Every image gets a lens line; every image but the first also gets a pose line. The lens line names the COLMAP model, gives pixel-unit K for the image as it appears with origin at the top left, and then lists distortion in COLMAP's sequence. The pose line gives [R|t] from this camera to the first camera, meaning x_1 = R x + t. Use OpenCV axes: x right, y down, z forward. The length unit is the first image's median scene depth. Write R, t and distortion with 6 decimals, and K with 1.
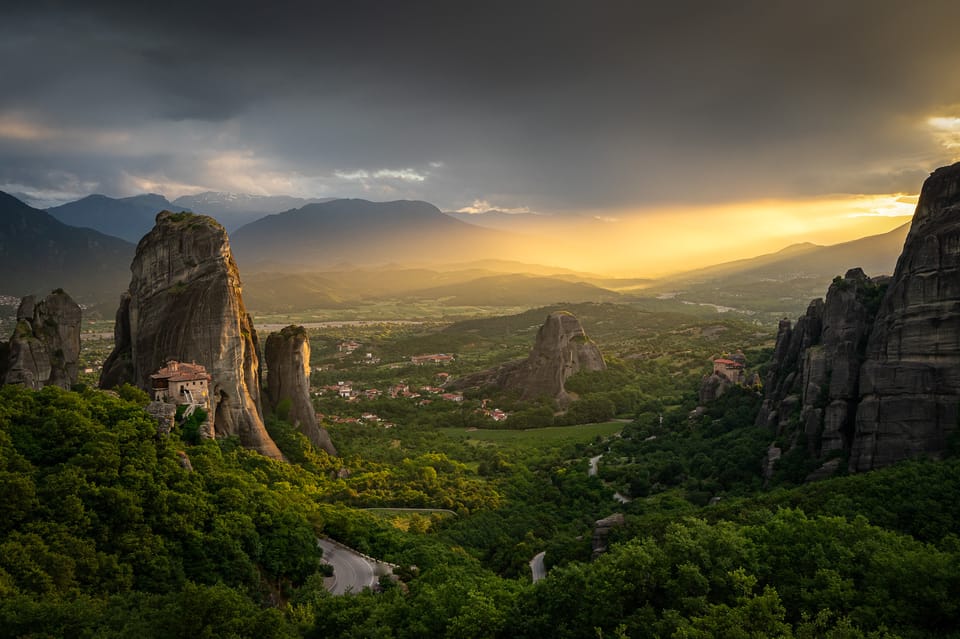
lens RADIAL K [[851.3, 0, 466.5], [0, 851.3, 316.0], [0, 0, 1]] dist [-0.000313, 0.002742]
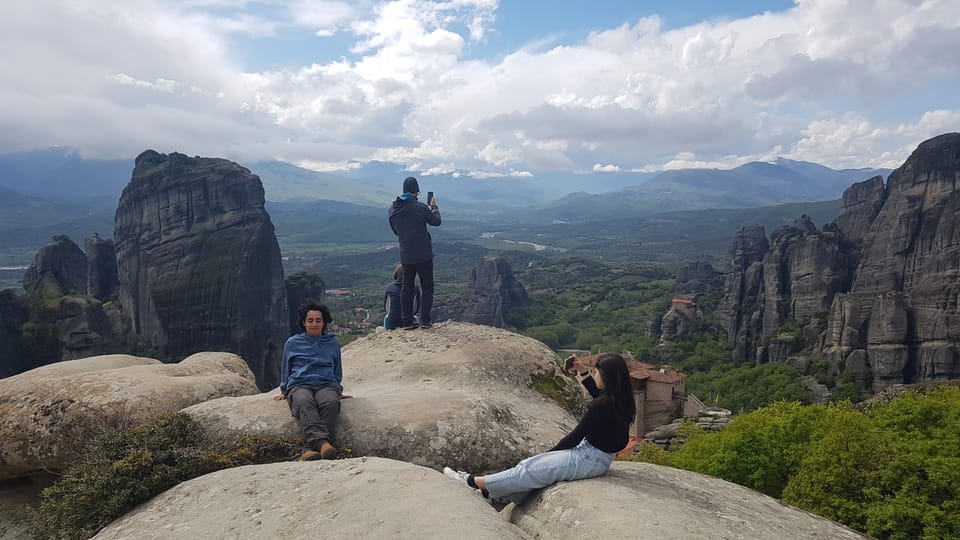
lens RADIAL K [[727.3, 0, 475.8], [0, 727.3, 291.3], [0, 0, 1]] dist [0.201783, -0.333728]
pose [[0.969029, -0.011585, 0.246676, -0.255069], [-0.002540, 0.998378, 0.056869, -0.019317], [-0.246934, -0.055735, 0.967428, 0.125561]]
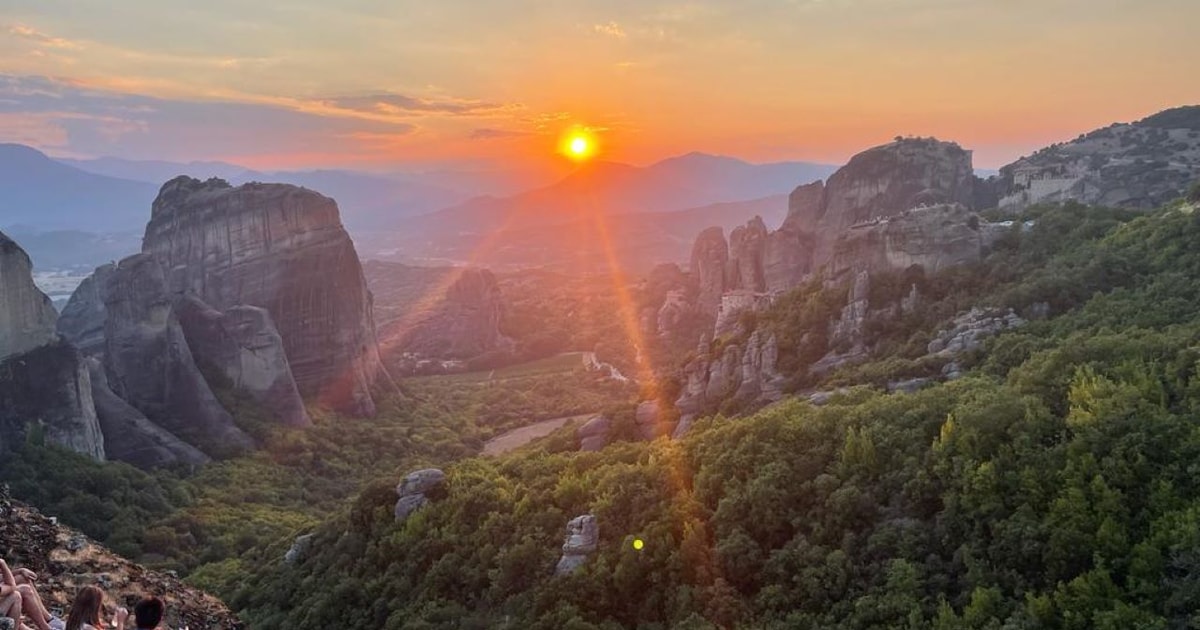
lens RADIAL K [[895.7, 0, 613.7], [0, 895.7, 346.3], [0, 0, 1]] dist [0.028946, -0.004313]
pose [[0.857849, -0.093254, 0.505370, -0.569755], [0.051942, 0.994096, 0.095266, -0.005532], [-0.511271, -0.055474, 0.857628, -0.155701]]
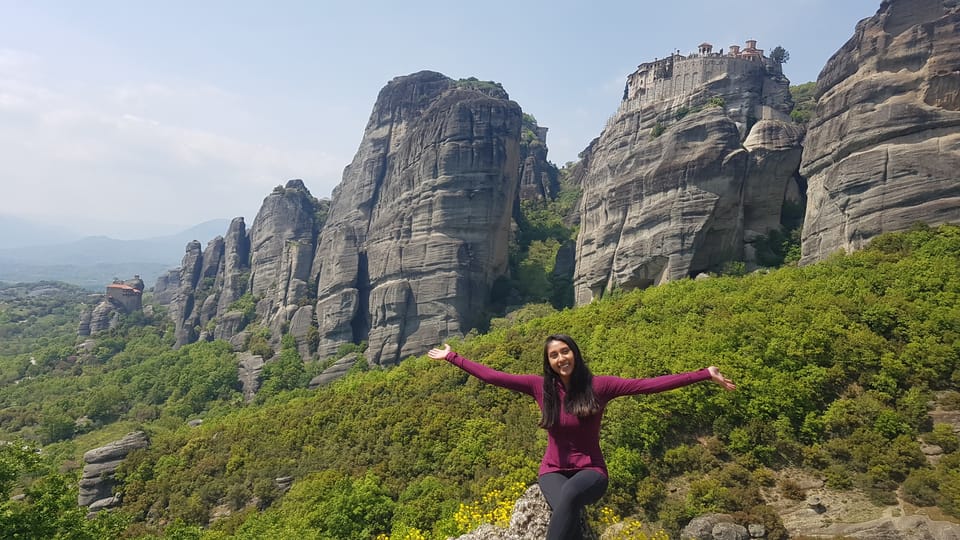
lens RADIAL K [[727.3, 0, 475.8], [0, 727.3, 291.3], [0, 0, 1]] dist [0.201783, -0.333728]
pose [[0.659547, 0.041737, 0.750504, -0.023806], [-0.024682, 0.999121, -0.033873, 0.088538], [-0.751258, 0.003817, 0.659998, 0.295390]]
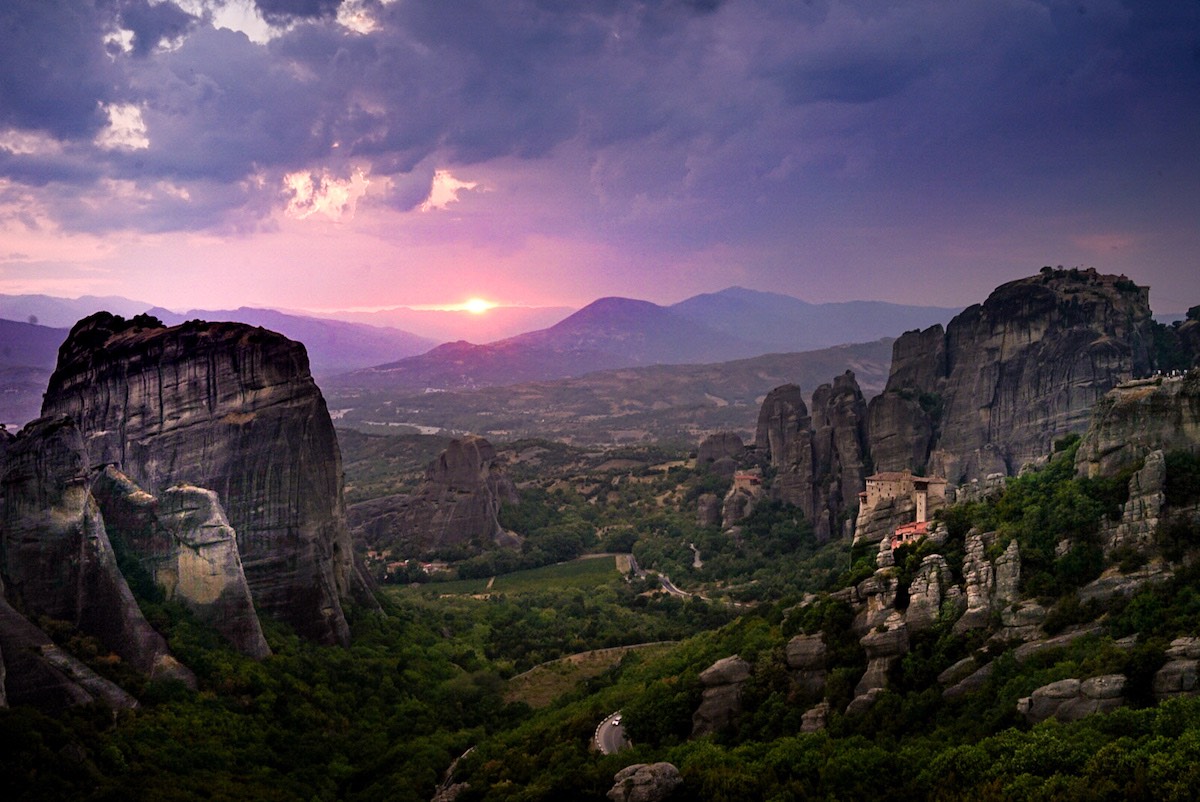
lens RADIAL K [[1202.0, 0, 600.0], [0, 1202.0, 401.0], [0, 0, 1]] dist [-0.013655, 0.016304]
pose [[0.868960, -0.025054, 0.494248, -0.597291], [0.042101, 0.998840, -0.023388, -0.008720], [-0.493089, 0.041132, 0.869006, -0.106105]]
